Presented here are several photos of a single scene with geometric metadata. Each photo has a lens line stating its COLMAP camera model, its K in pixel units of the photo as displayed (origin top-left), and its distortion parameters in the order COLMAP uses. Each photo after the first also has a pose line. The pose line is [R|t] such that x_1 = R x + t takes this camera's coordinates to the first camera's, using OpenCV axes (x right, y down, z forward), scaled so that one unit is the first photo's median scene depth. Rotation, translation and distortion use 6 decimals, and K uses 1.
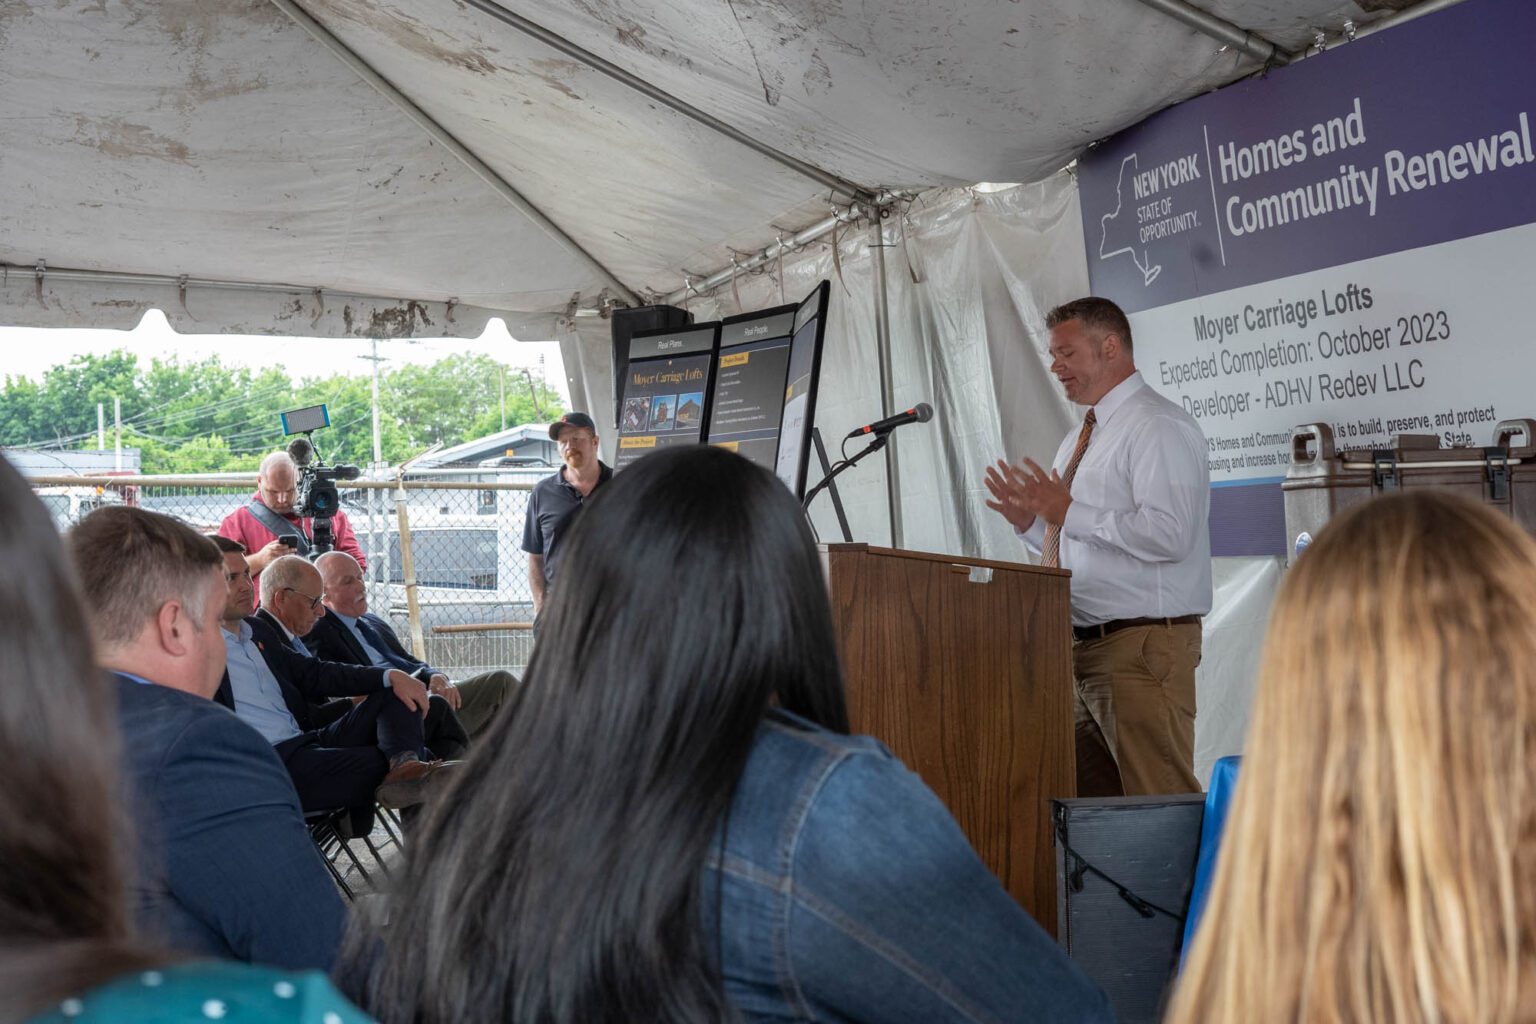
lens RADIAL K [[2306.9, 0, 768.0], [0, 2306.9, 512.0], [0, 0, 1]] dist [-0.031793, -0.084366]
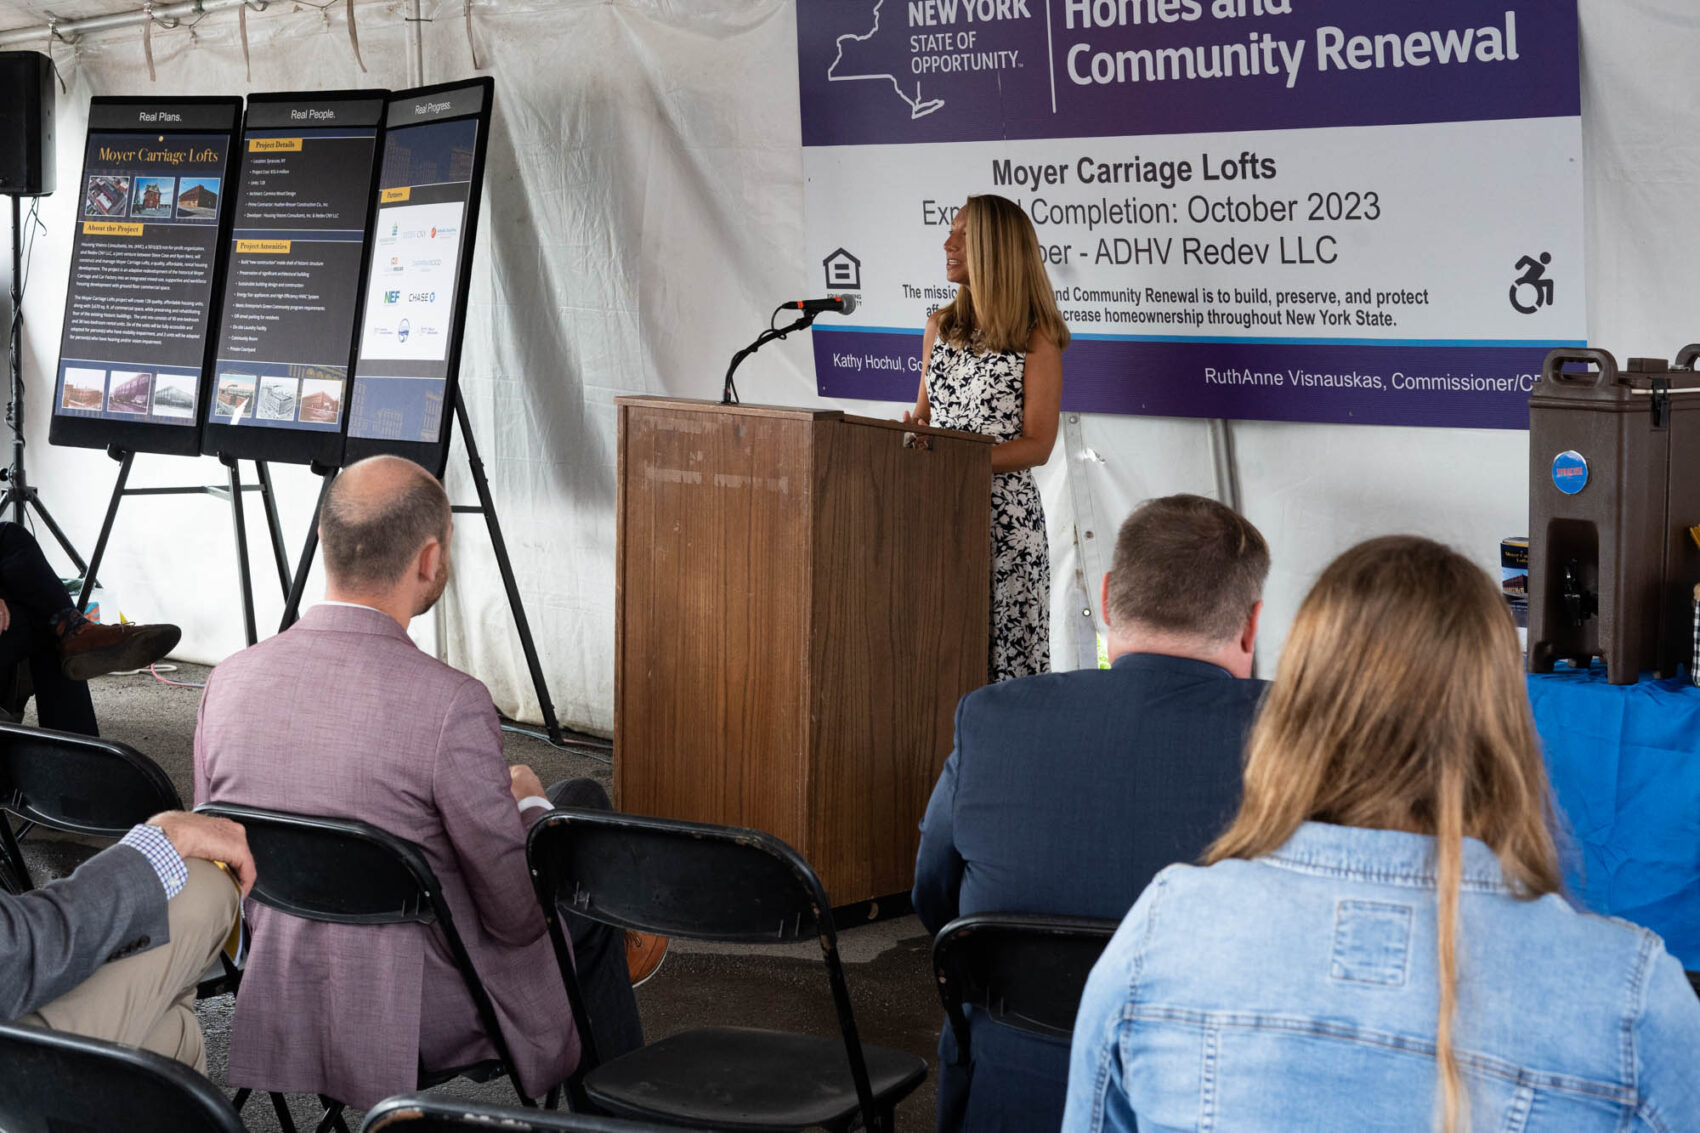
lens RADIAL K [[2553.2, 0, 850.0], [0, 2553.2, 566.5], [0, 0, 1]] dist [-0.031793, -0.084366]
pose [[0.935465, -0.003173, 0.353404, -0.282059], [-0.035778, 0.993972, 0.103630, -0.027435], [-0.351603, -0.109587, 0.929713, 0.014178]]
